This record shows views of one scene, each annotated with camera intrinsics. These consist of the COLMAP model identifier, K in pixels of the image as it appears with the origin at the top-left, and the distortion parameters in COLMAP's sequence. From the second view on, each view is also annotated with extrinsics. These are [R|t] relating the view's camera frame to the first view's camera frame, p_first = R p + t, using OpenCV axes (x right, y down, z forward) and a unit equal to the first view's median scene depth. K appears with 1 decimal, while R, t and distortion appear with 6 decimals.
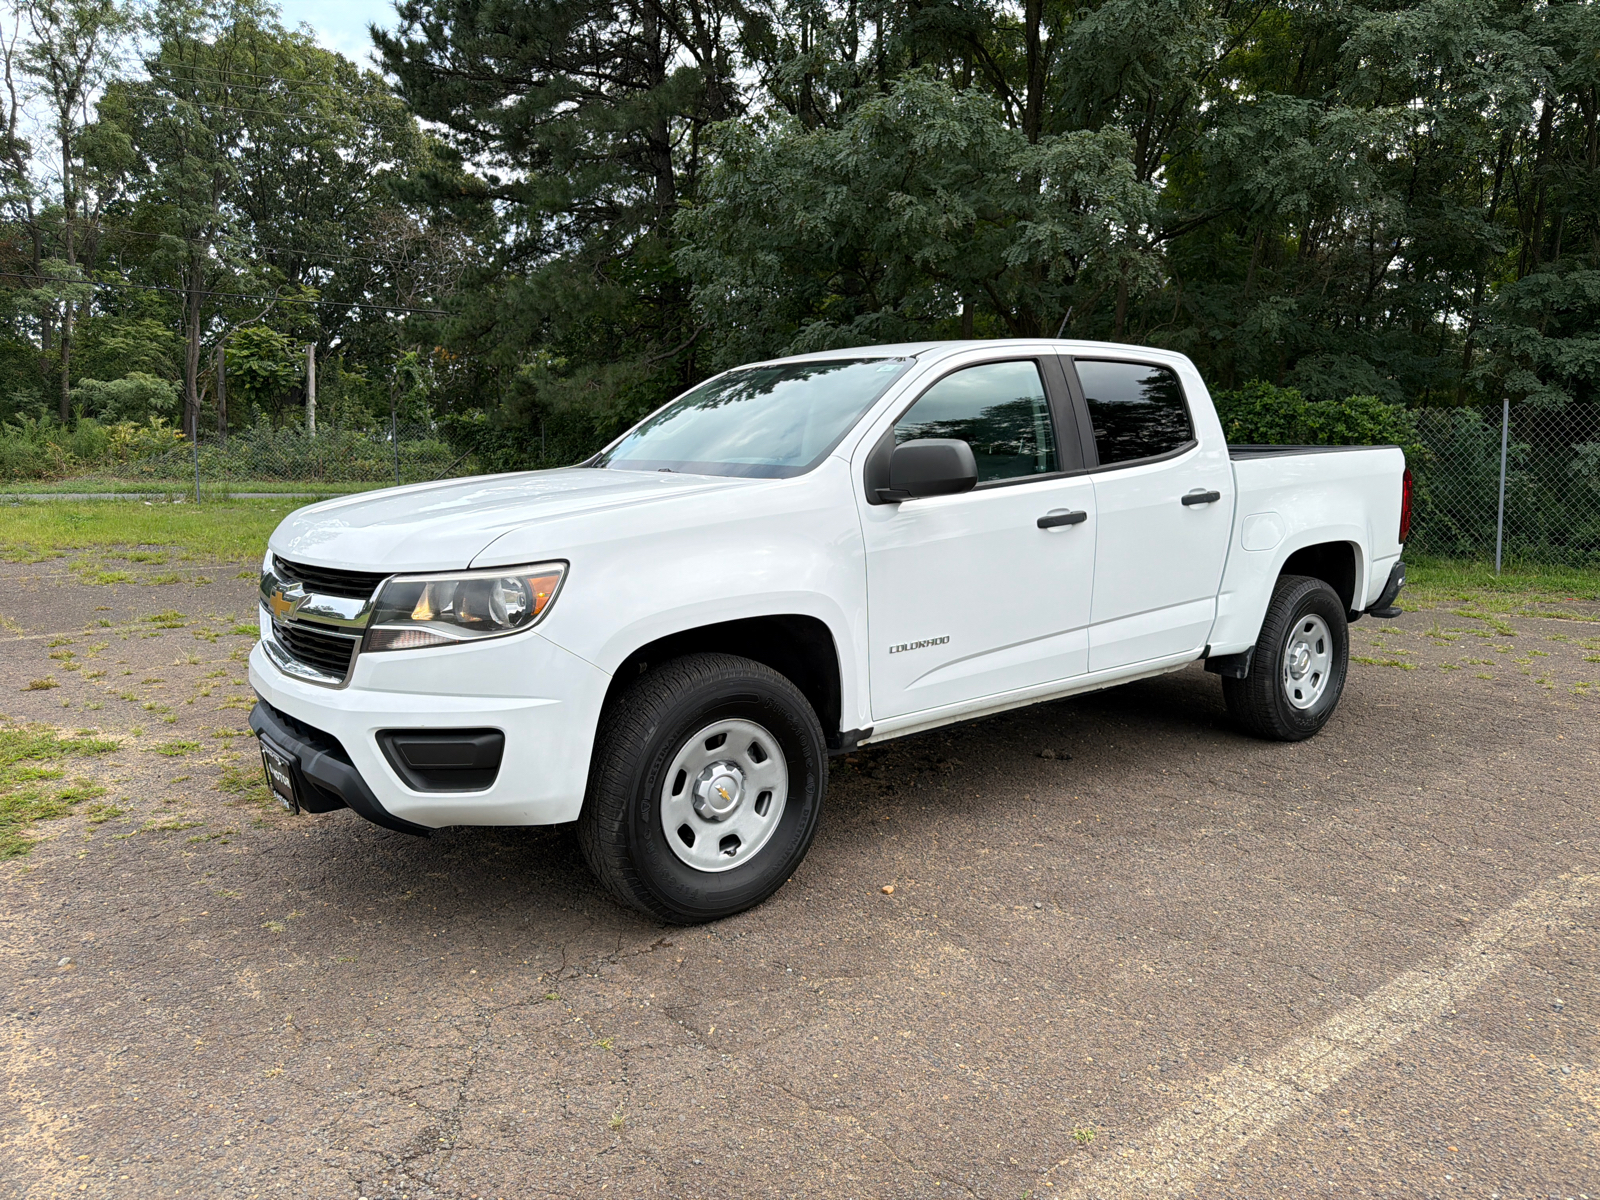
lens RADIAL K [[1139.2, 0, 796.9], [0, 1139.2, 602.5], [0, 0, 1]] dist [0.034935, -0.042155]
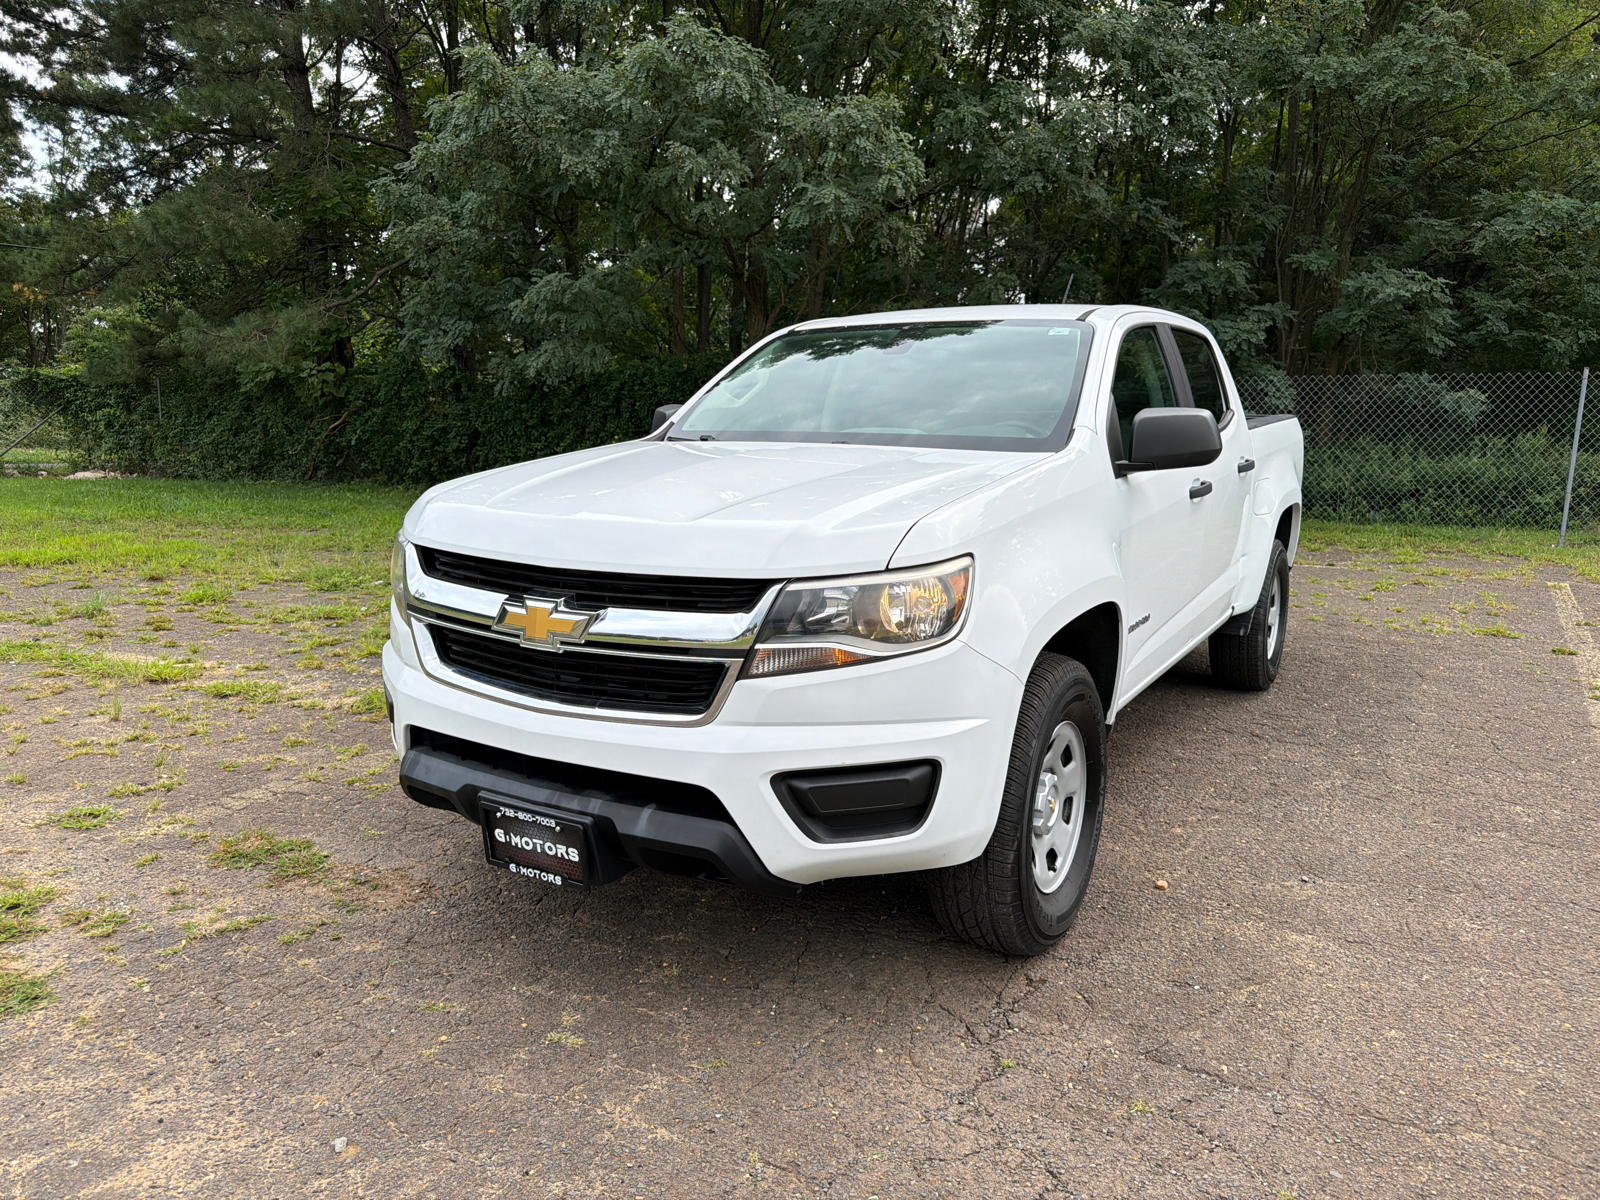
lens RADIAL K [[1144.2, 0, 799.2], [0, 1144.2, 600.3], [0, 0, 1]] dist [0.018919, -0.023178]
pose [[0.936893, -0.051904, 0.345743, -0.396969], [0.041516, 0.998438, 0.037390, -0.025565], [-0.347143, -0.020677, 0.937584, 0.158875]]
